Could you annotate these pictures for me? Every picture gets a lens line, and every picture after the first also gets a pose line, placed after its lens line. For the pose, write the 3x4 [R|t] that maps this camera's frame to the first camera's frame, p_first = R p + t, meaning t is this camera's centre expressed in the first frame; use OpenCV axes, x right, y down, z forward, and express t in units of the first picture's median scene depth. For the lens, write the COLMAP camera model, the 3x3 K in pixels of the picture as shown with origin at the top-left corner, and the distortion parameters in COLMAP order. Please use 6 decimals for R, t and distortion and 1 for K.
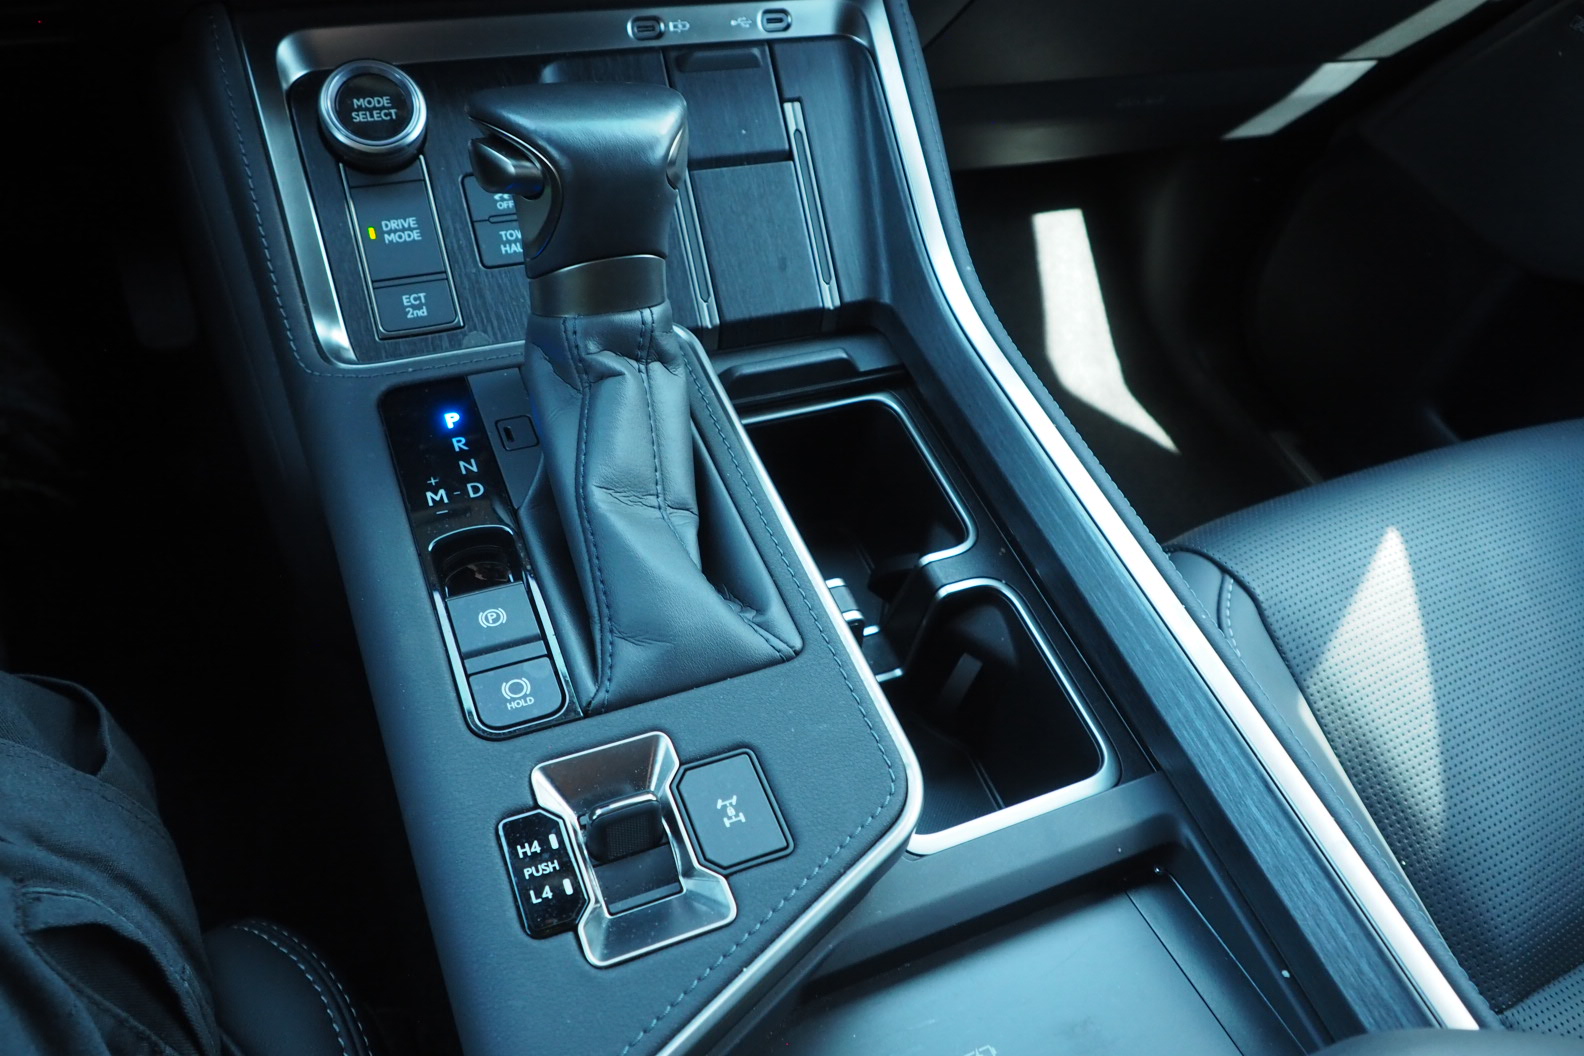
lens RADIAL K [[1123.0, 0, 784.8], [0, 1123.0, 541.1], [0, 0, 1]] dist [-0.036399, 0.011777]
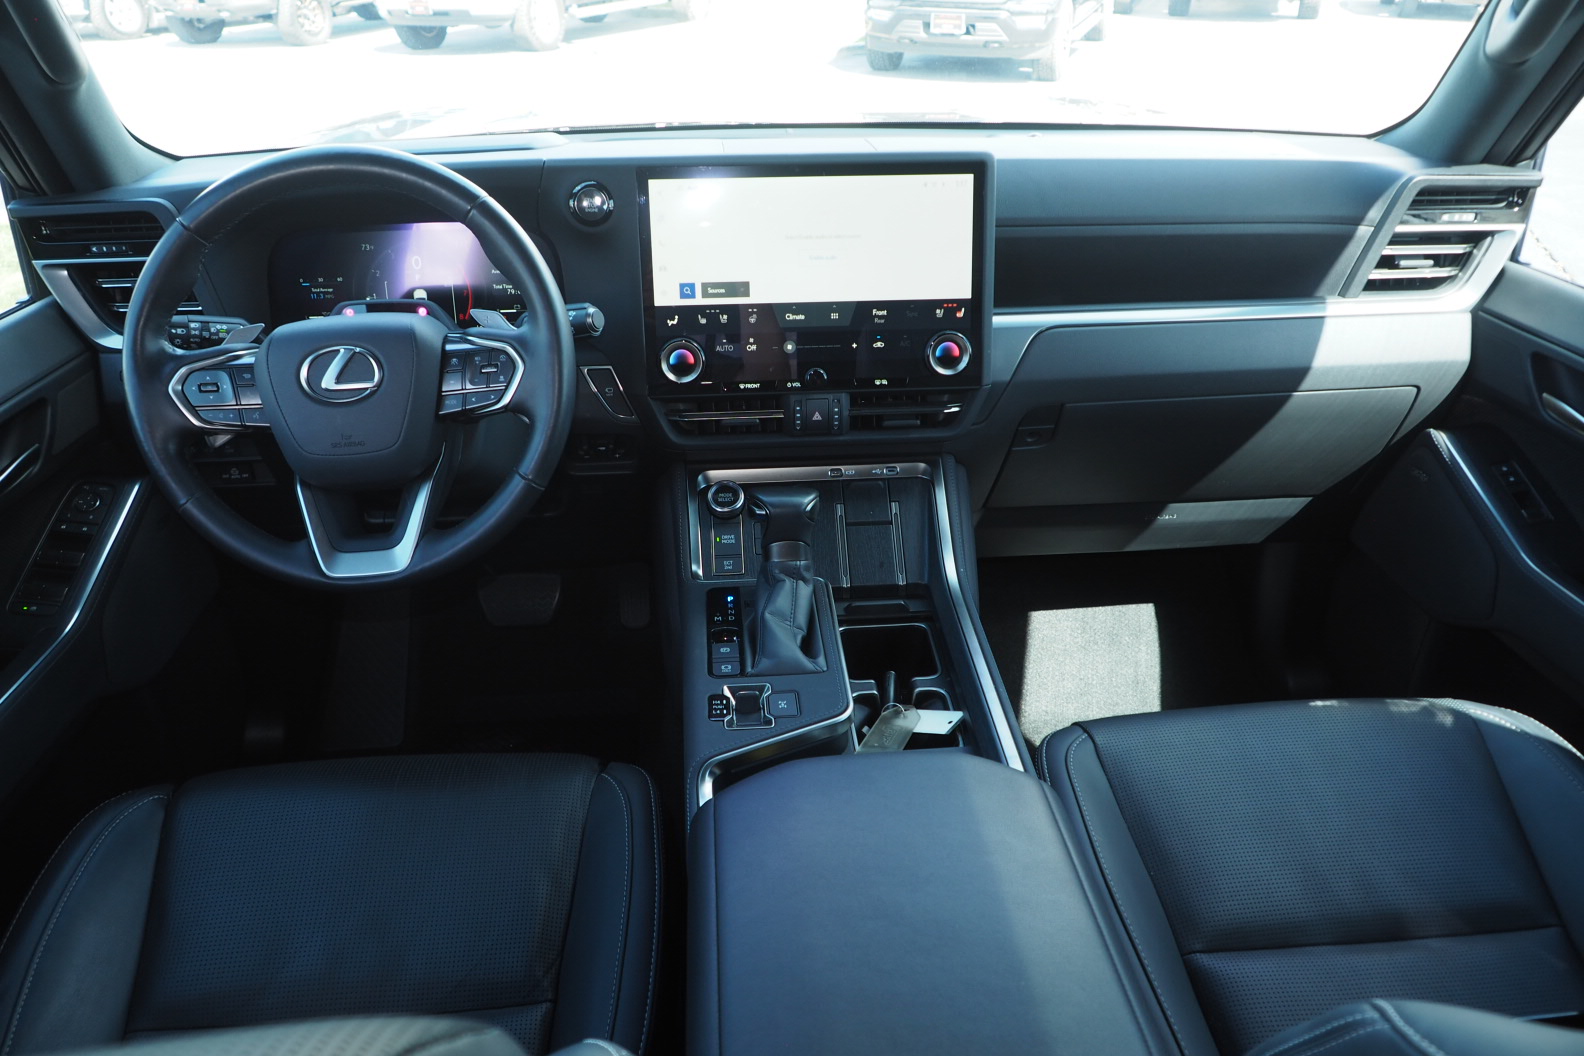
lens RADIAL K [[1123.0, 0, 801.5], [0, 1123.0, 533.9], [0, 0, 1]] dist [-0.036399, 0.011777]
pose [[0.940229, 0.023681, -0.339717, 0.759549], [-0.153525, 0.919926, -0.360784, 0.675440], [0.303971, 0.391375, 0.868578, -1.336651]]
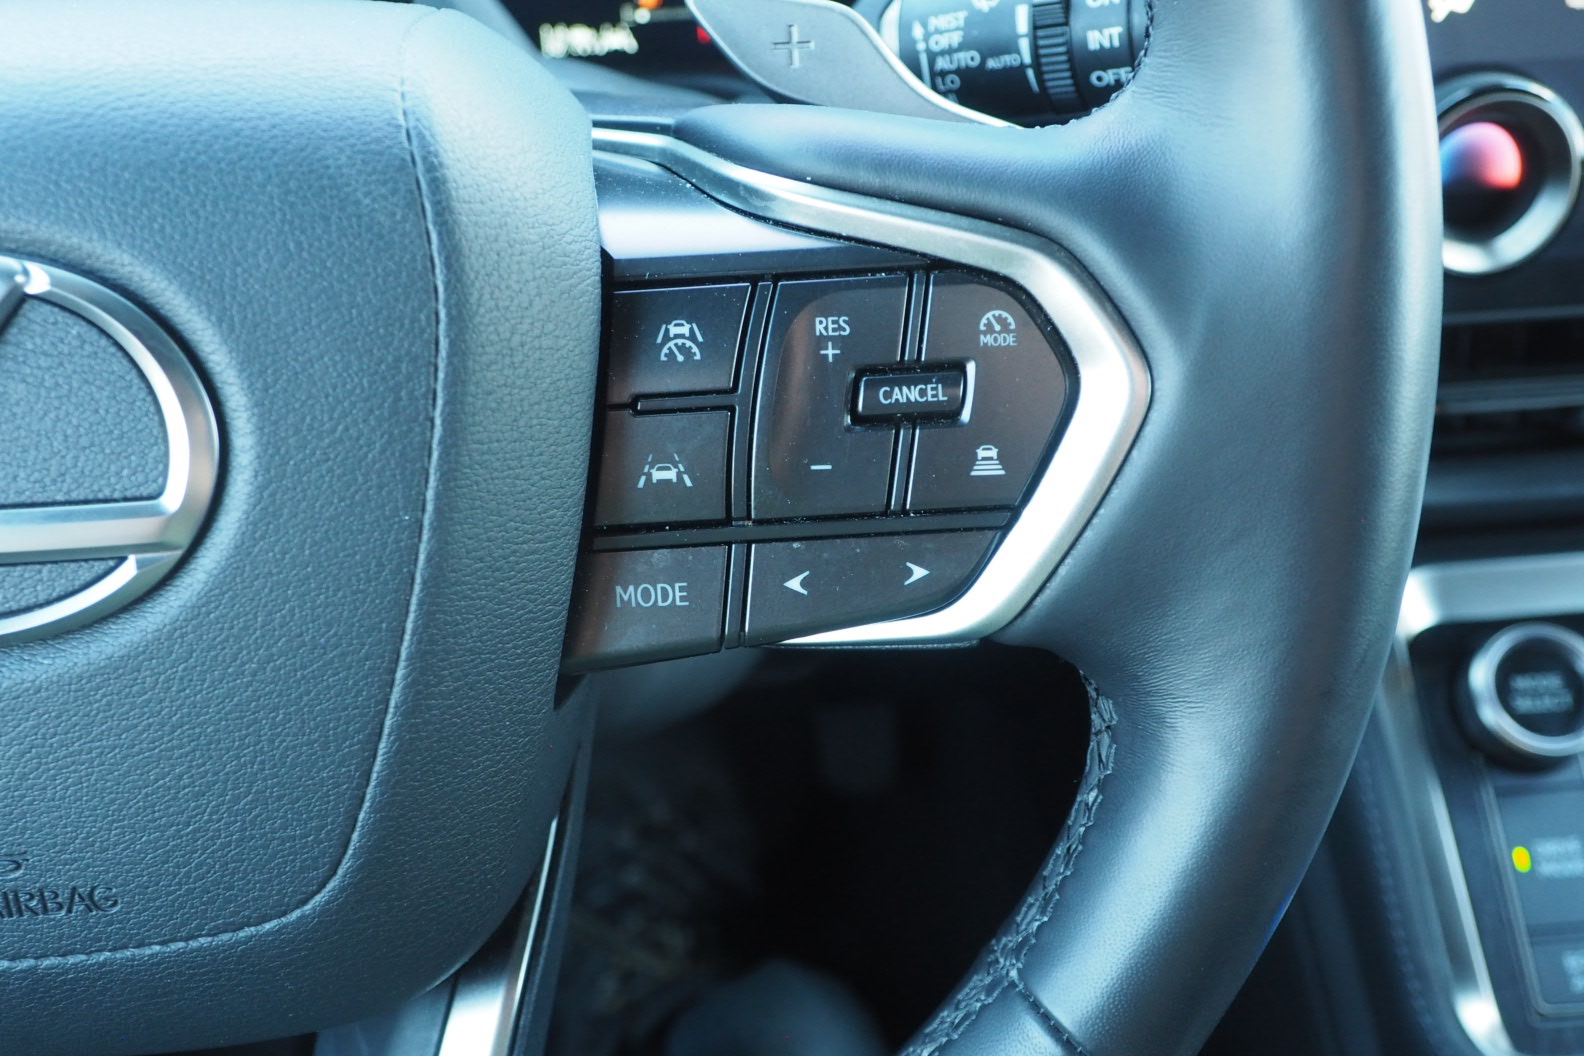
lens RADIAL K [[1603.8, 0, 787.6], [0, 1603.8, 540.0], [0, 0, 1]] dist [-0.007265, 0.000000]
pose [[0.936791, 0.052838, -0.345878, -0.471694], [-0.136458, 0.965427, -0.222104, -0.182921], [0.322184, 0.255263, 0.911613, -0.140610]]
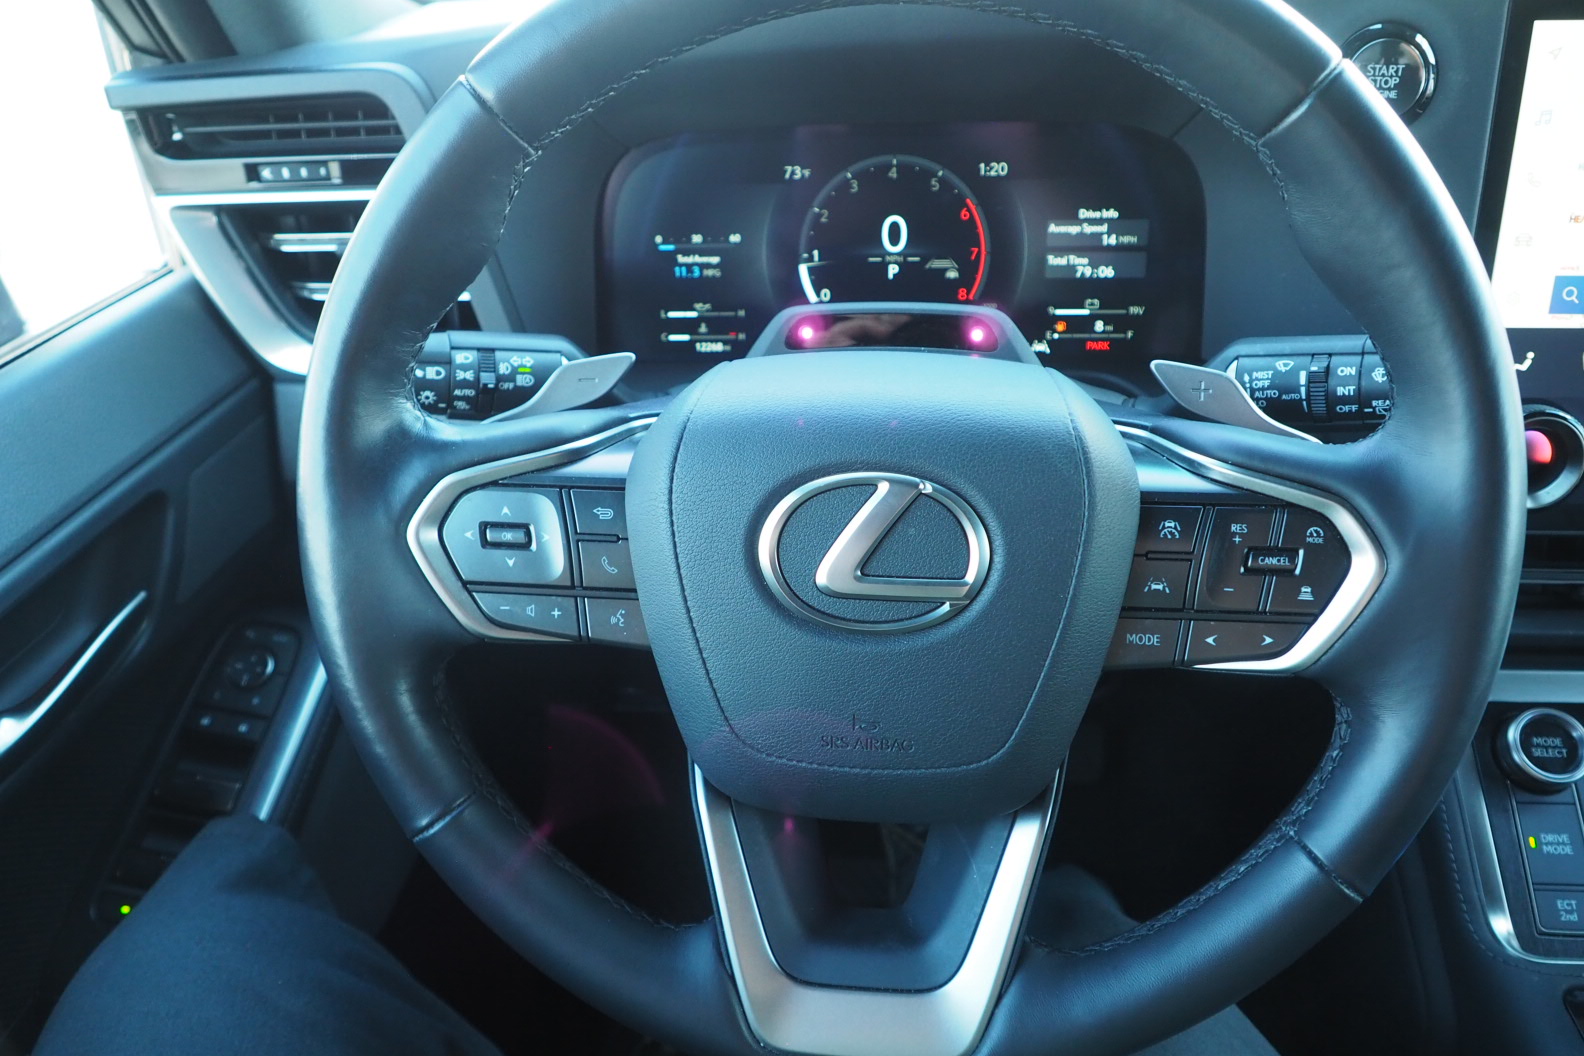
lens RADIAL K [[1123.0, 0, 798.5], [0, 1123.0, 521.9], [0, 0, 1]] dist [-0.036399, 0.011777]
pose [[0.869164, 0.098071, -0.484702, -0.524075], [-0.255128, 0.928557, -0.269615, -0.068711], [0.423632, 0.358000, 0.832089, -0.497882]]
